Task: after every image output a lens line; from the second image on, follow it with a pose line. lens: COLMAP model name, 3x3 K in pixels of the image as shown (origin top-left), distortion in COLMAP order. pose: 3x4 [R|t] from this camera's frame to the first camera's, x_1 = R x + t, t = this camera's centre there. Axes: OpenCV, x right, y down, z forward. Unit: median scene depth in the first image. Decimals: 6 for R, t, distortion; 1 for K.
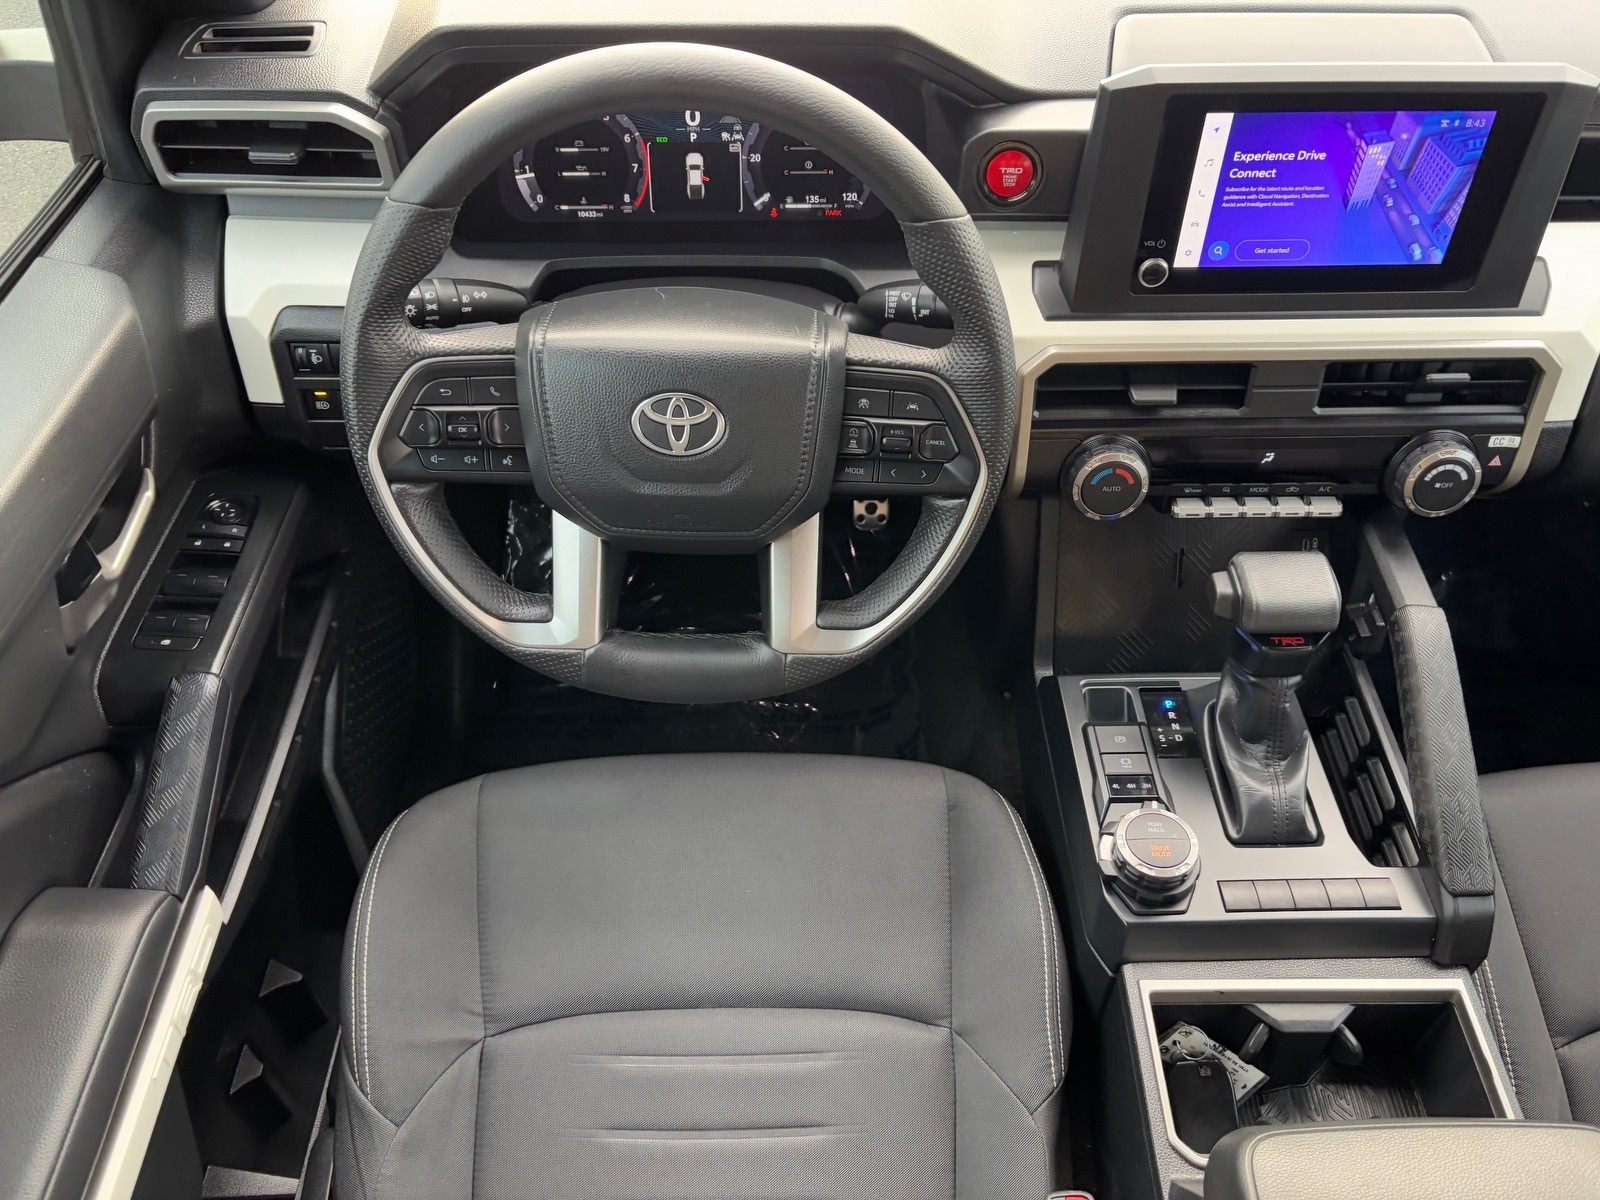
lens RADIAL K [[1228.3, 0, 805.4], [0, 1228.3, 608.2], [0, 0, 1]] dist [0.041669, -0.053412]
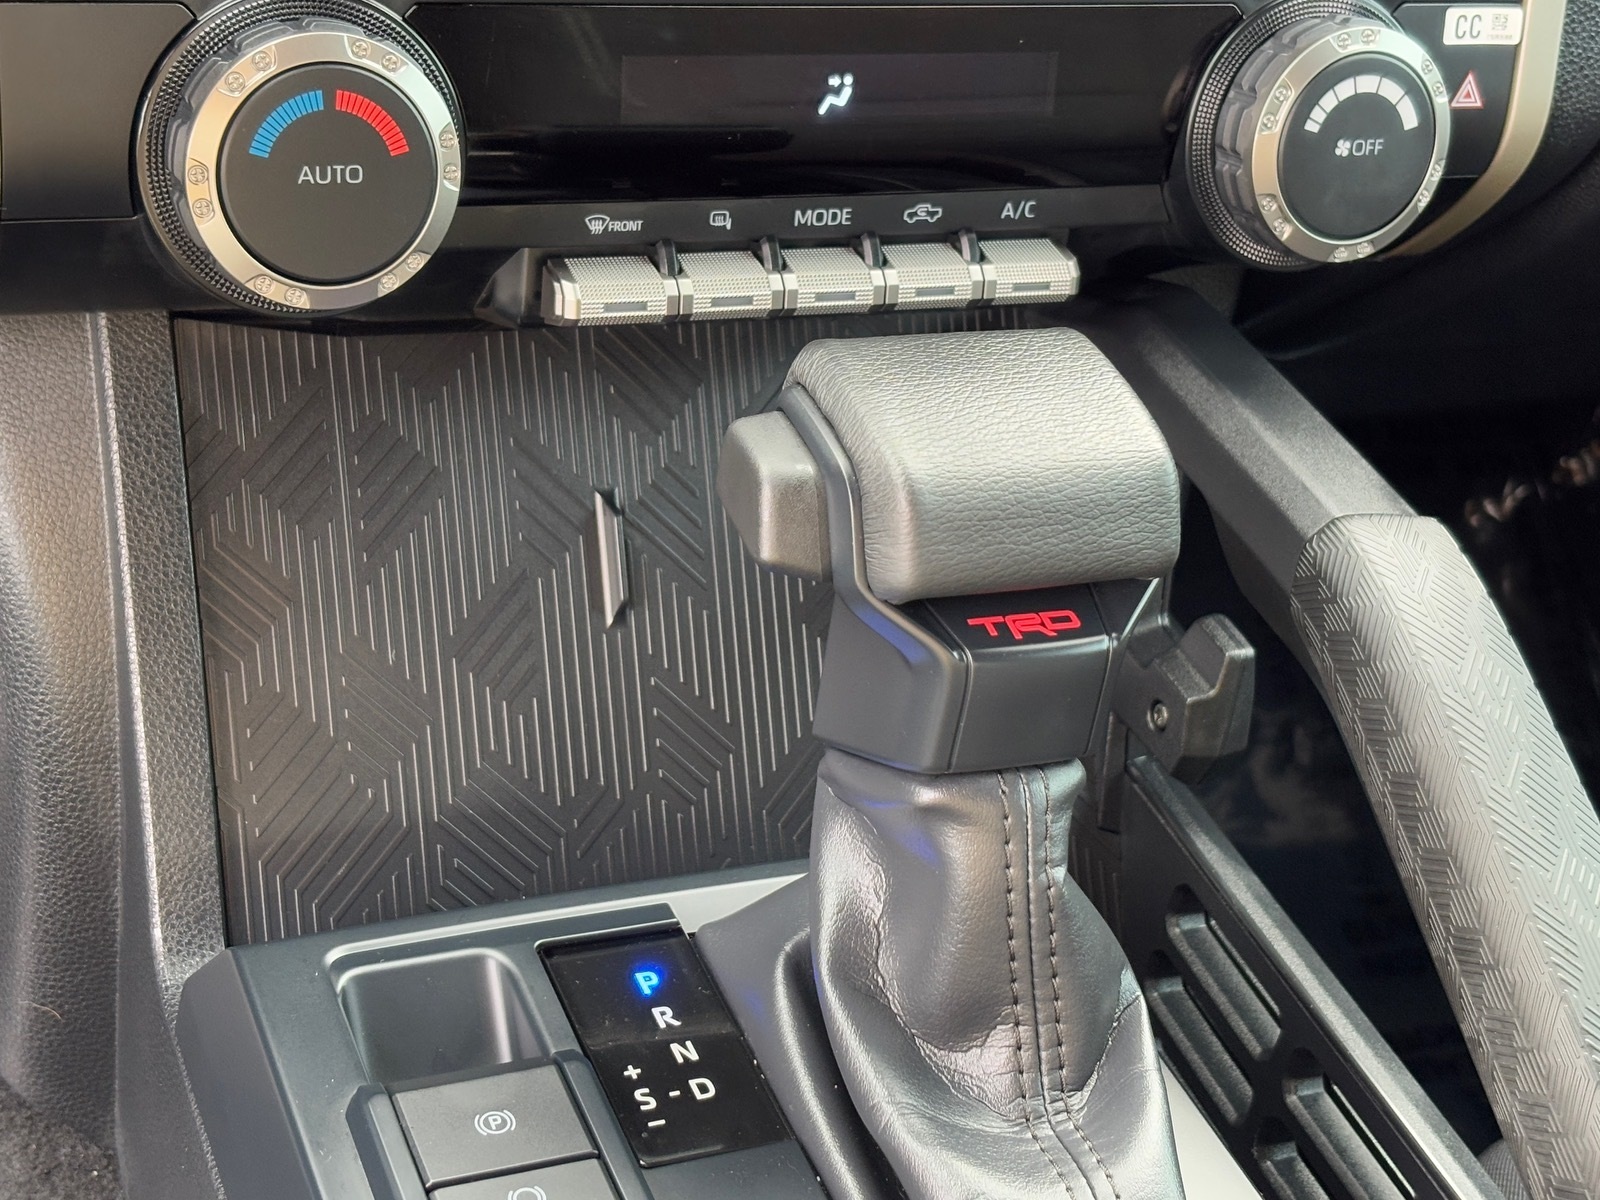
lens RADIAL K [[2630.5, 0, 790.0], [0, 2630.5, 597.8], [0, 0, 1]] dist [0.081033, 0.000000]
pose [[0.921701, -0.081873, 0.379161, 0.118261], [0.161874, 0.969475, -0.184159, 0.117321], [-0.352510, 0.231116, 0.906820, 0.476412]]
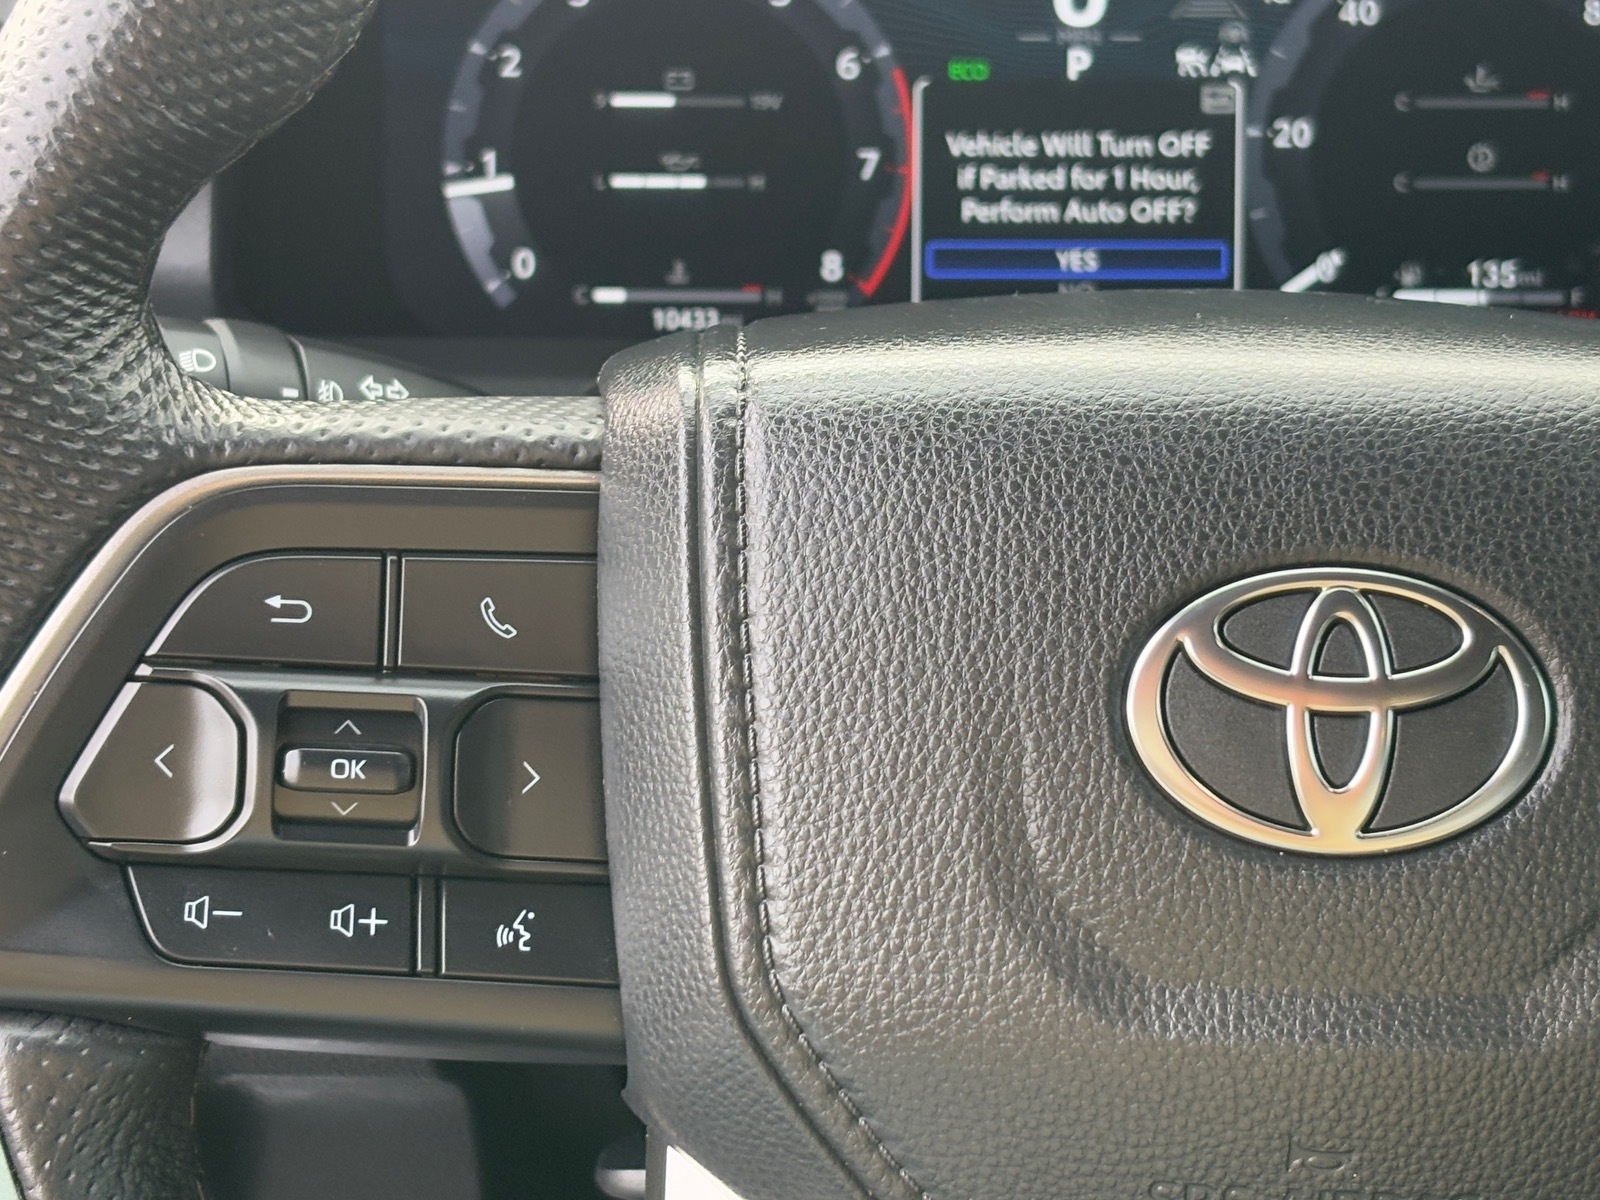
lens RADIAL K [[3425.2, 0, 731.1], [0, 3425.2, 602.8], [0, 0, 1]] dist [0.128261, 0.000000]
pose [[0.999847, 0.007747, -0.015652, -0.166783], [-0.013828, 0.898563, -0.438627, 0.086840], [0.010666, 0.438776, 0.898533, 0.356142]]
